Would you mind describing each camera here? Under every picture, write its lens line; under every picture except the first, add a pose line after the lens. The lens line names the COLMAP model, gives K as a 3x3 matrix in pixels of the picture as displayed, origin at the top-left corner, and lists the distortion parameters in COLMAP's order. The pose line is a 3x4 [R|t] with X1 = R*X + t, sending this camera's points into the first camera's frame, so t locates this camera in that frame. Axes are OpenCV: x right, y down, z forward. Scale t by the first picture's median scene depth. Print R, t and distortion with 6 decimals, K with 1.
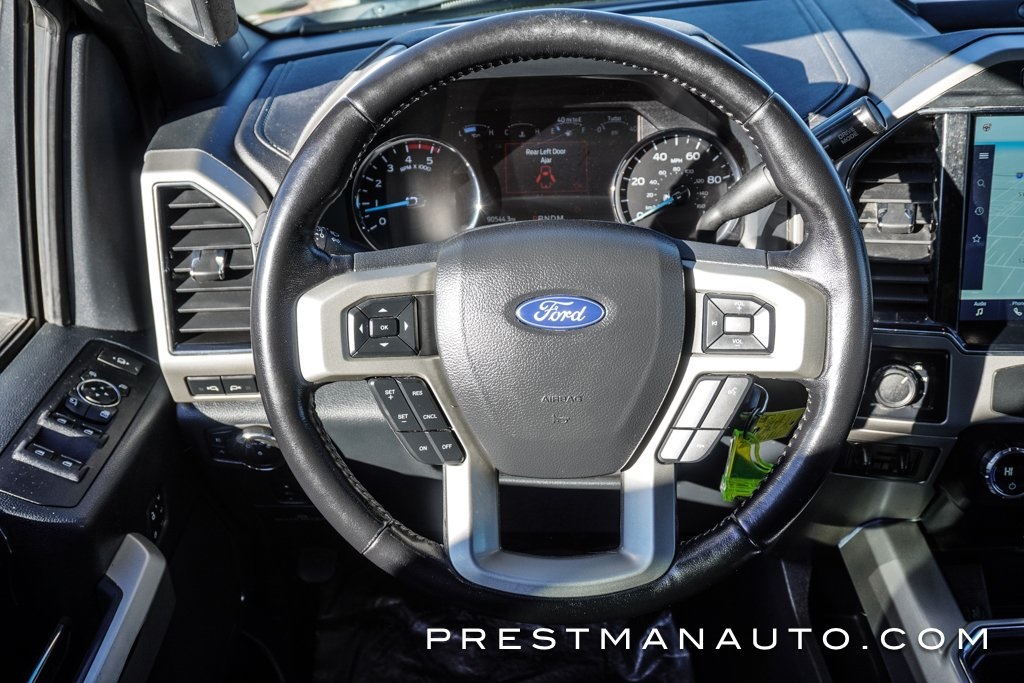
lens RADIAL K [[1101.0, 0, 513.3], [0, 1101.0, 335.0], [0, 0, 1]] dist [0.014052, 0.000000]
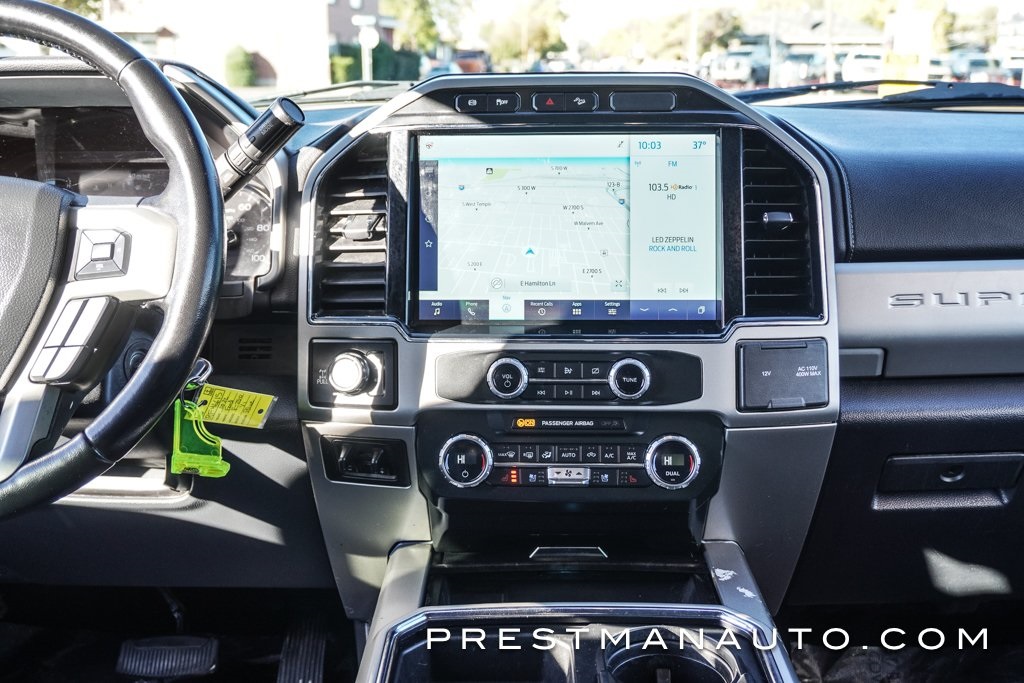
lens RADIAL K [[1101.0, 0, 515.5], [0, 1101.0, 343.0], [0, 0, 1]] dist [0.014052, 0.000000]
pose [[0.999837, 0.017955, -0.001638, 0.504539], [-0.017749, 0.964262, -0.264354, 0.295394], [-0.003167, 0.264340, 0.964424, -0.037369]]
